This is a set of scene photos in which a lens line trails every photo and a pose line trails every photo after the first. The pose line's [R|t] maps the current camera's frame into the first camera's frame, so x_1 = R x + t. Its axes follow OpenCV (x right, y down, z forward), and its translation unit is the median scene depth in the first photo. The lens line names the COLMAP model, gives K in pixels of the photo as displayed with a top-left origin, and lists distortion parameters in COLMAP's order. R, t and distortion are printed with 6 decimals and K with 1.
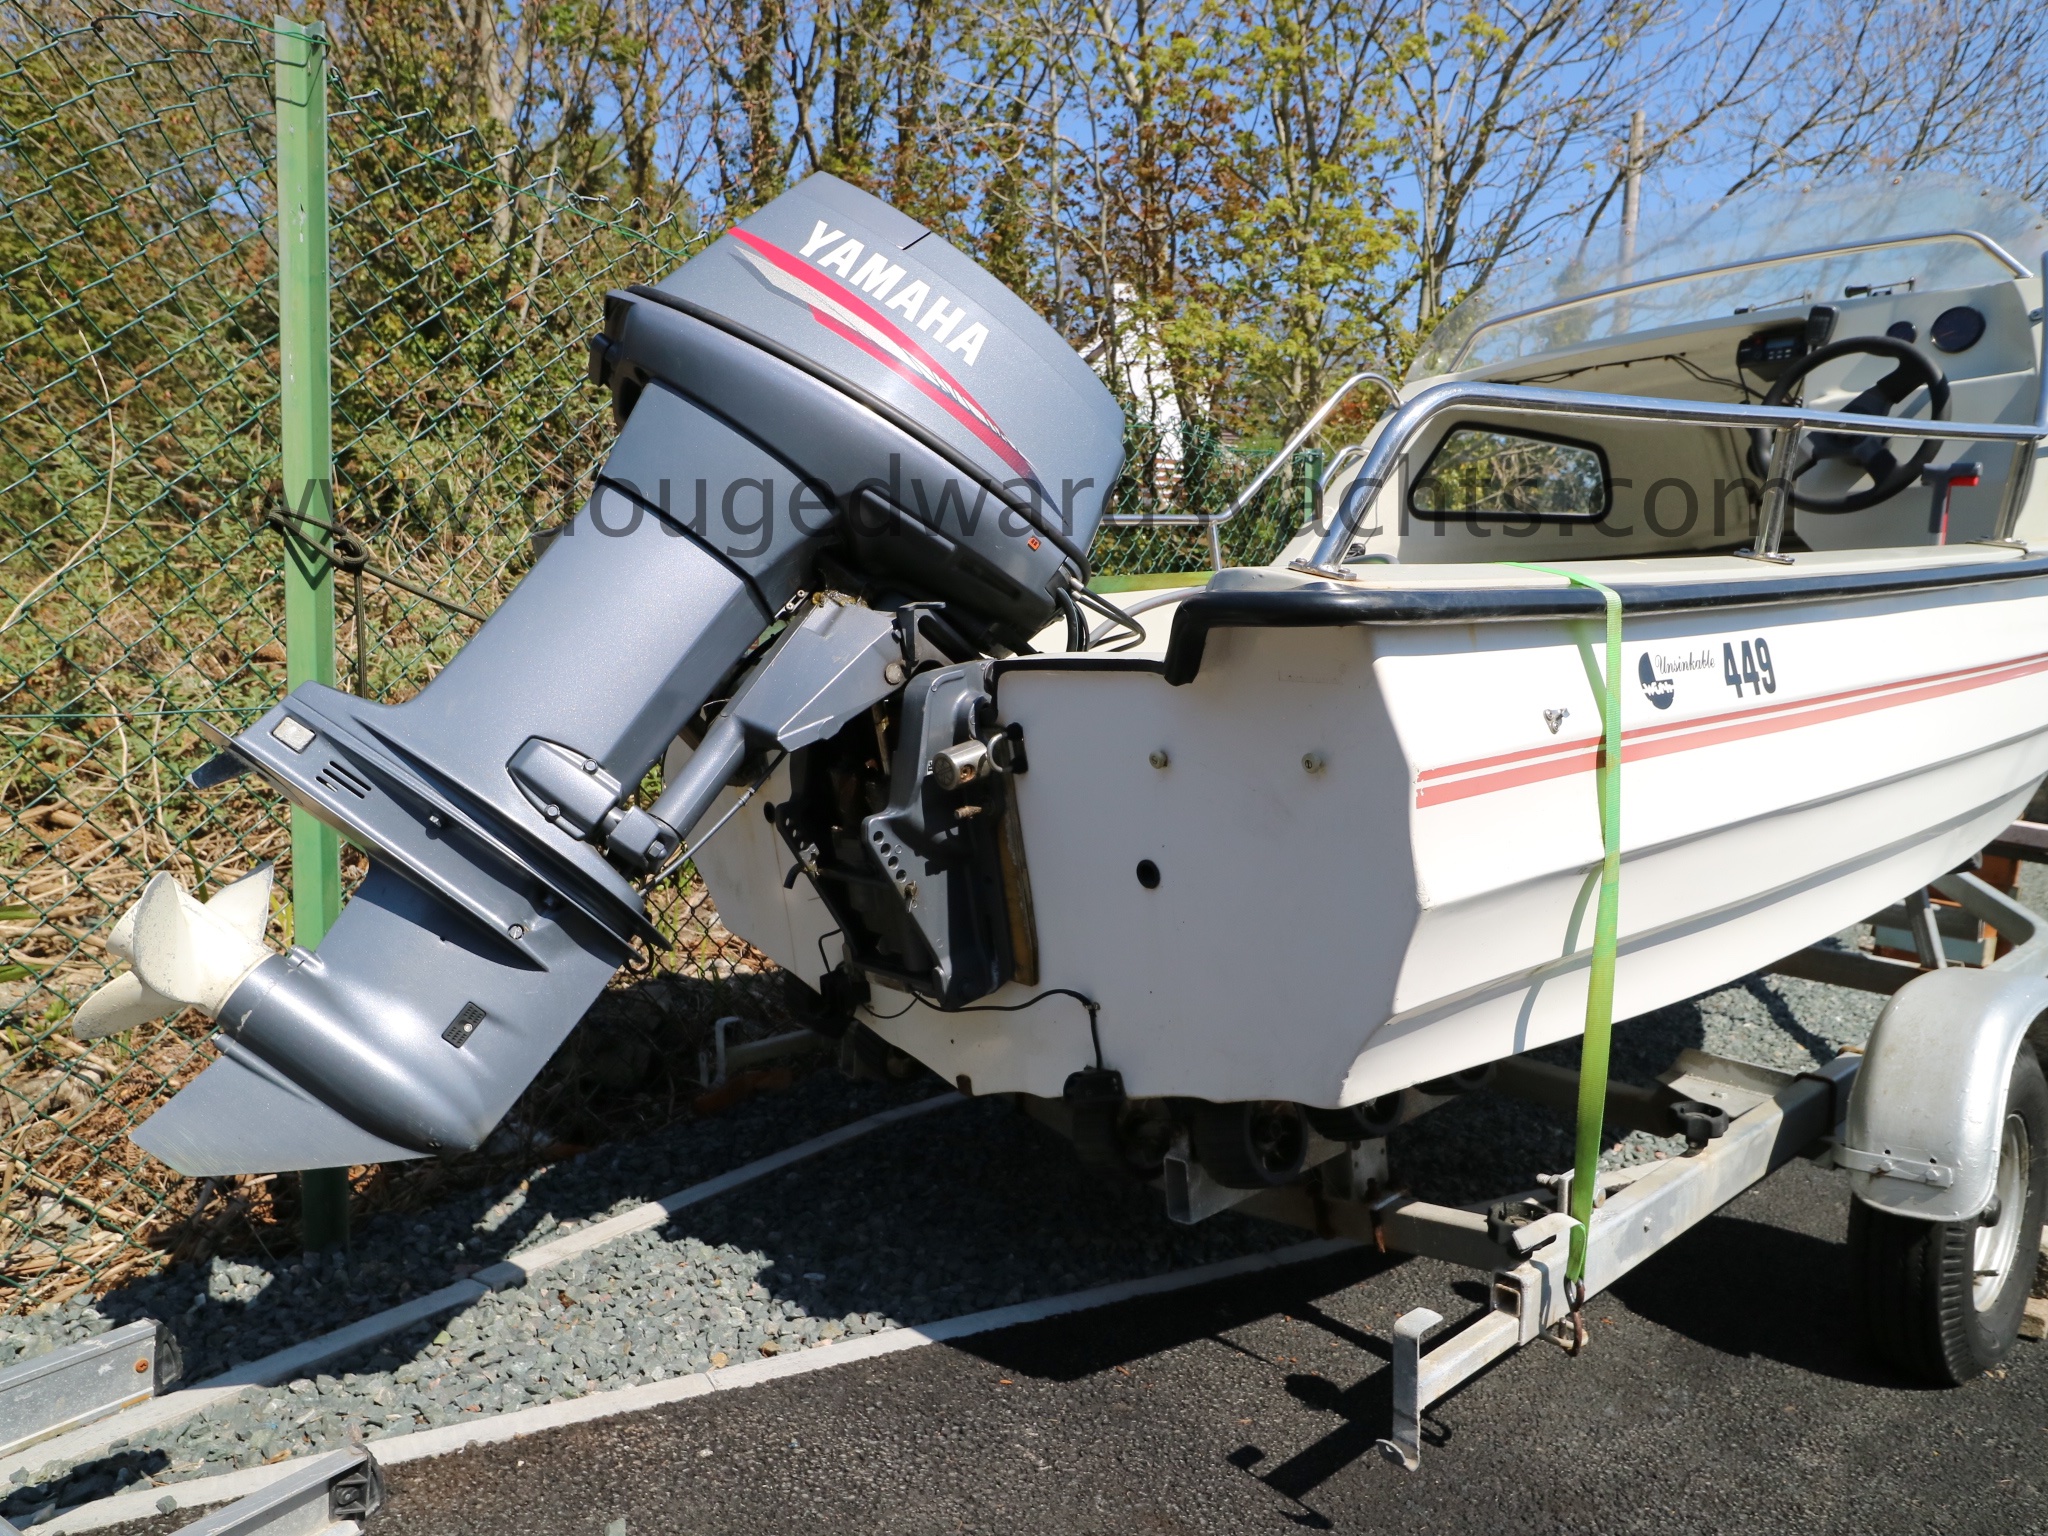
lens RADIAL K [[1321.3, 0, 1028.1], [0, 1321.3, 765.9], [0, 0, 1]] dist [-0.055930, 0.023362]
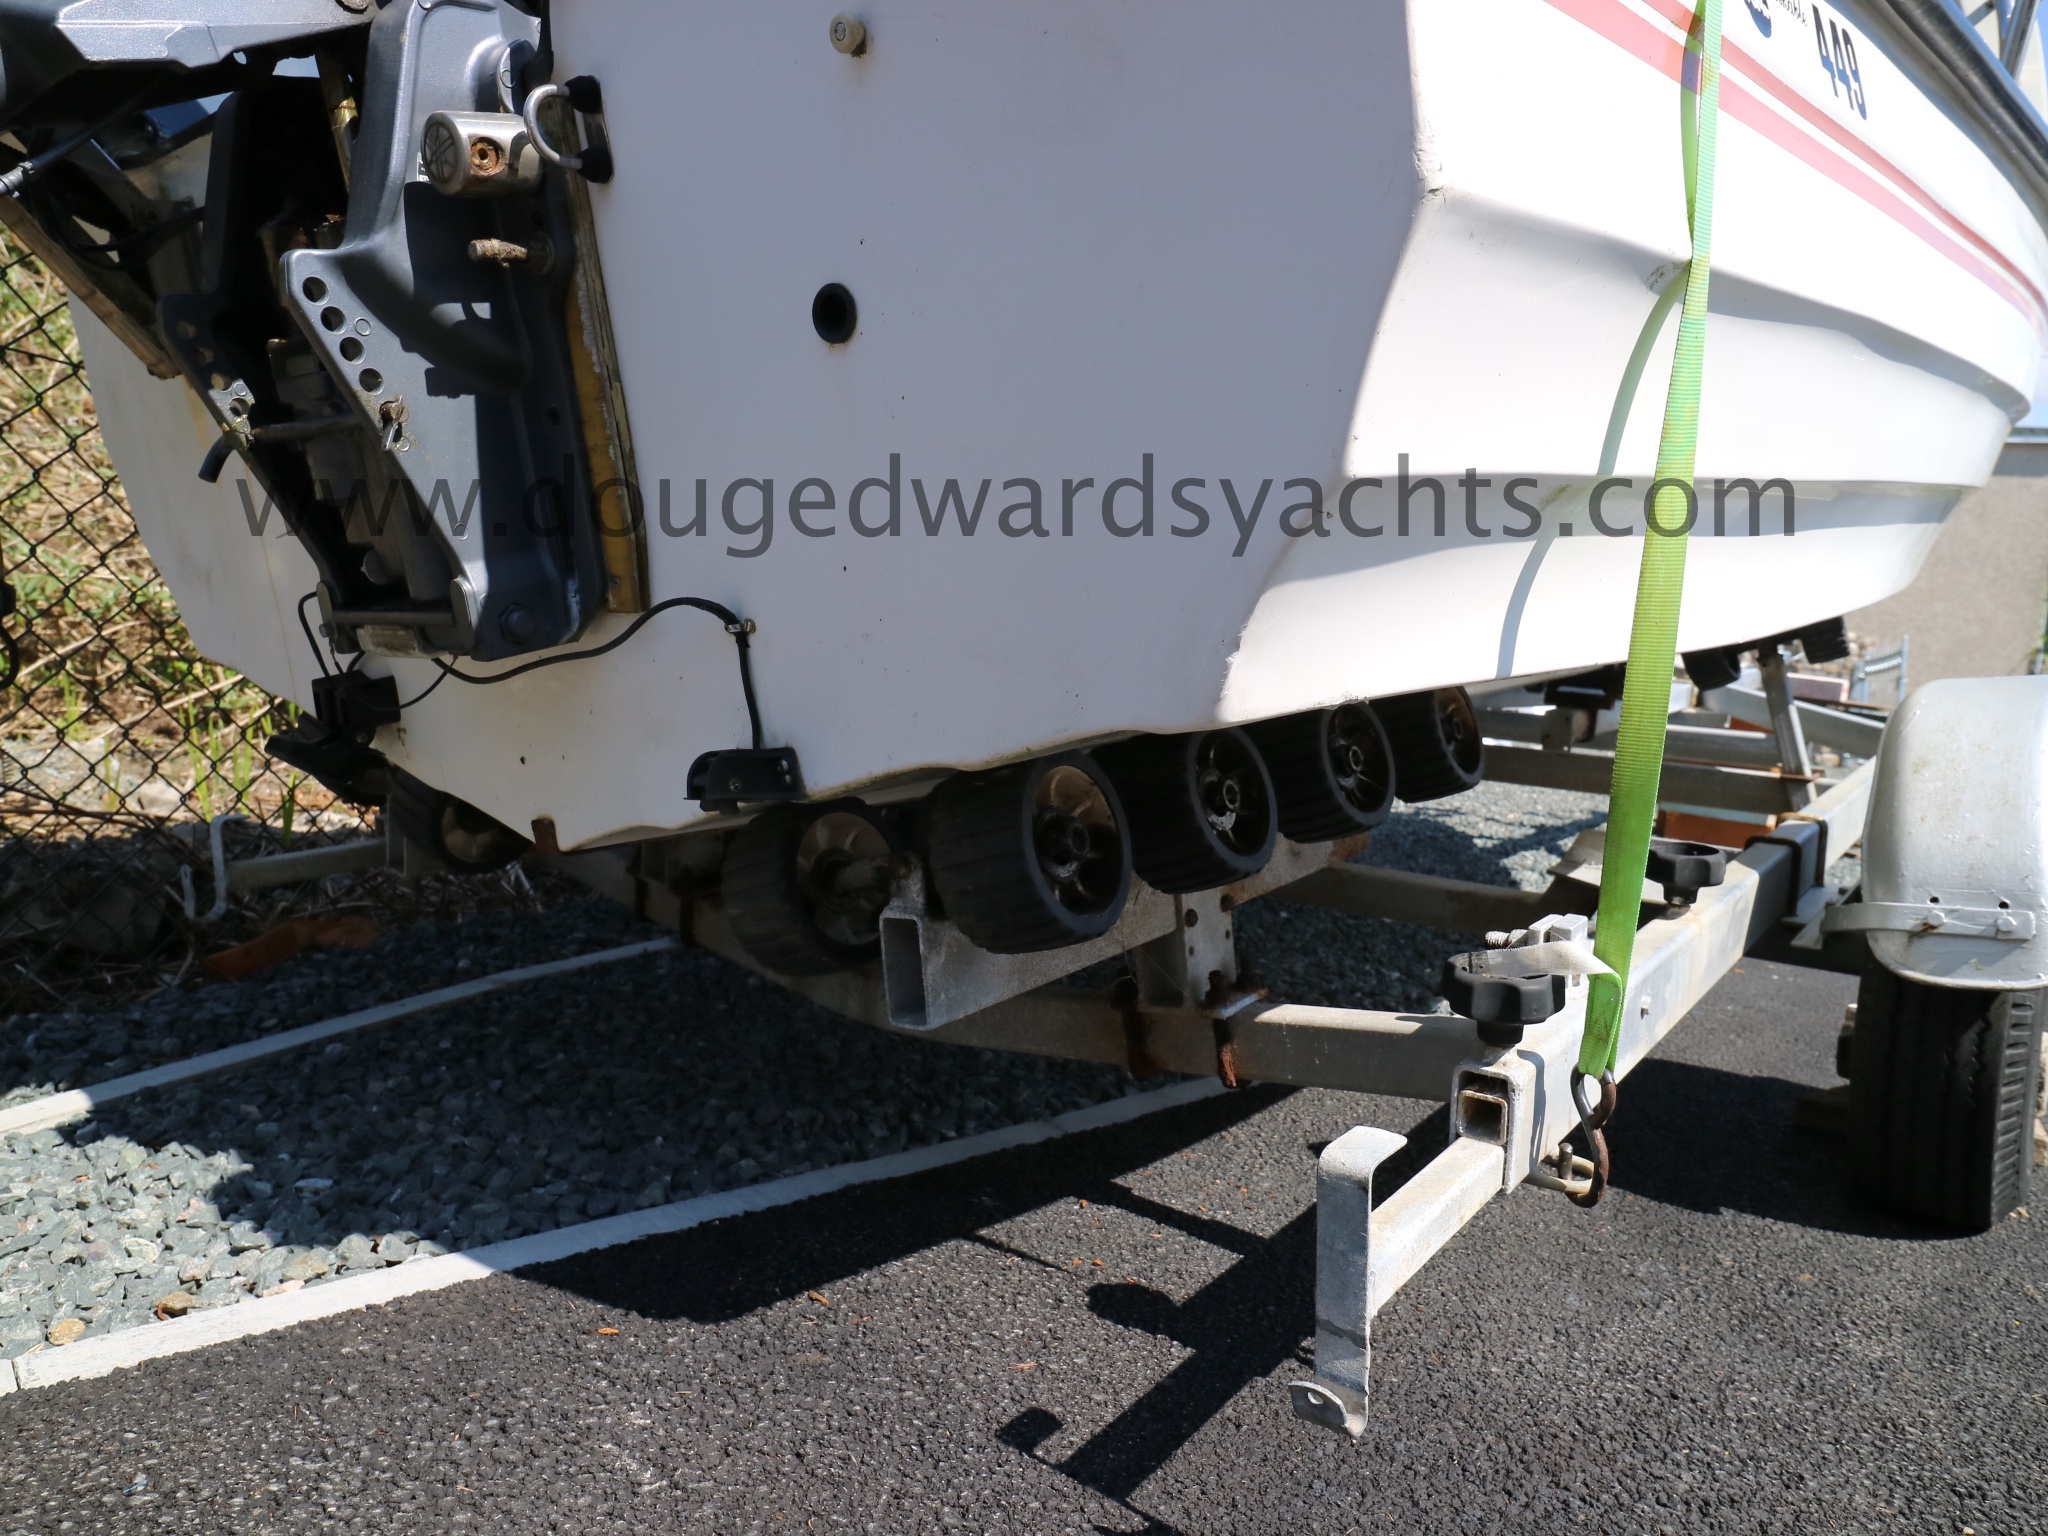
lens RADIAL K [[1321.3, 0, 1028.1], [0, 1321.3, 765.9], [0, 0, 1]] dist [-0.055930, 0.023362]
pose [[0.983170, -0.008658, 0.182486, 0.060230], [0.002274, 0.999379, 0.035160, 0.203828], [-0.182678, -0.034153, 0.982579, 0.413435]]
